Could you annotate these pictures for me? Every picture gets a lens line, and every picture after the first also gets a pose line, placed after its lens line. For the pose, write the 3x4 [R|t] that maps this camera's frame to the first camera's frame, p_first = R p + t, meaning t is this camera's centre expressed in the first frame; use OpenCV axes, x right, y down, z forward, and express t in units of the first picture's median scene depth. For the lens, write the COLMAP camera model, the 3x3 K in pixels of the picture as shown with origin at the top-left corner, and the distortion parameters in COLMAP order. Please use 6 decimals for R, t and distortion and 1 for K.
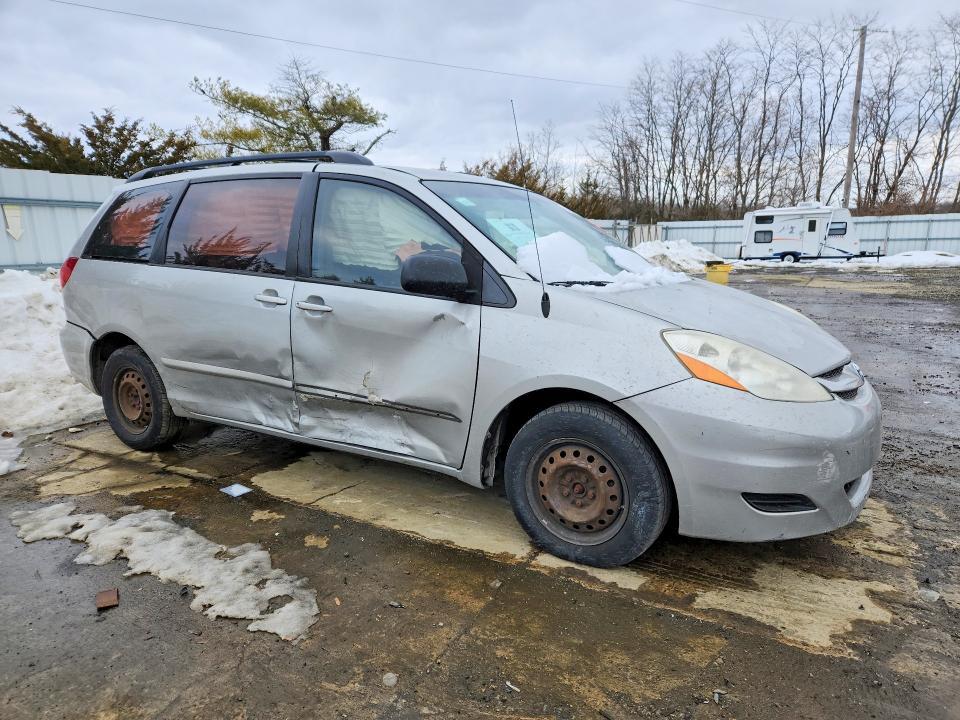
lens RADIAL K [[661.5, 0, 480.1], [0, 661.5, 358.2], [0, 0, 1]] dist [-0.005918, -0.001619]
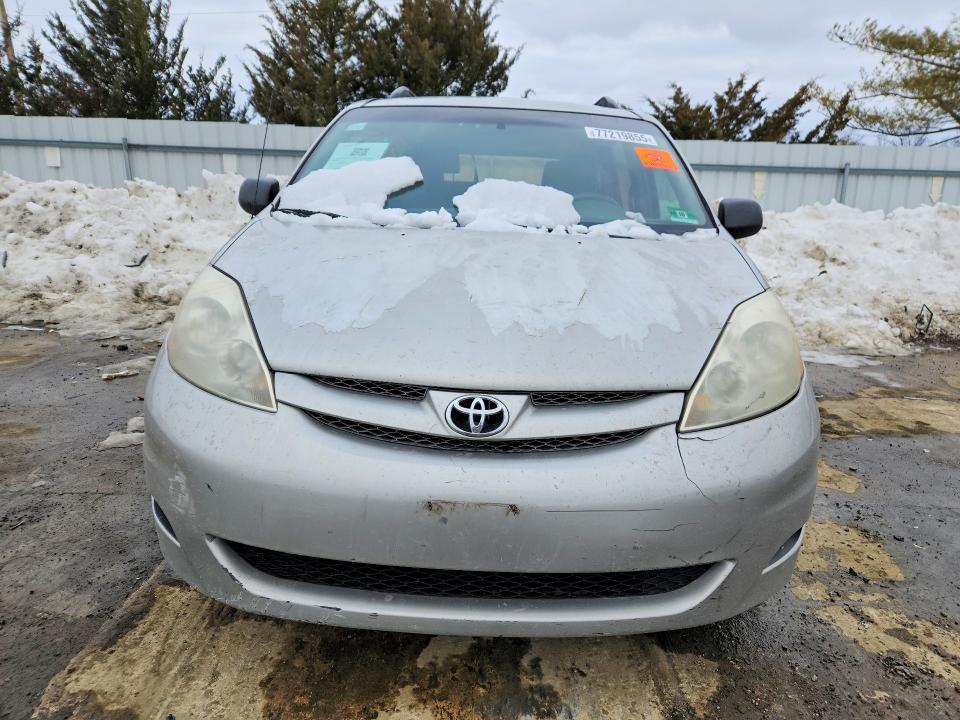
lens RADIAL K [[661.5, 0, 479.5], [0, 661.5, 361.6], [0, 0, 1]] dist [-0.005918, -0.001619]
pose [[0.501661, 0.222647, -0.835921, 1.102272], [-0.184066, 0.971656, 0.148337, -0.101921], [0.845255, 0.079450, 0.528424, 0.822767]]
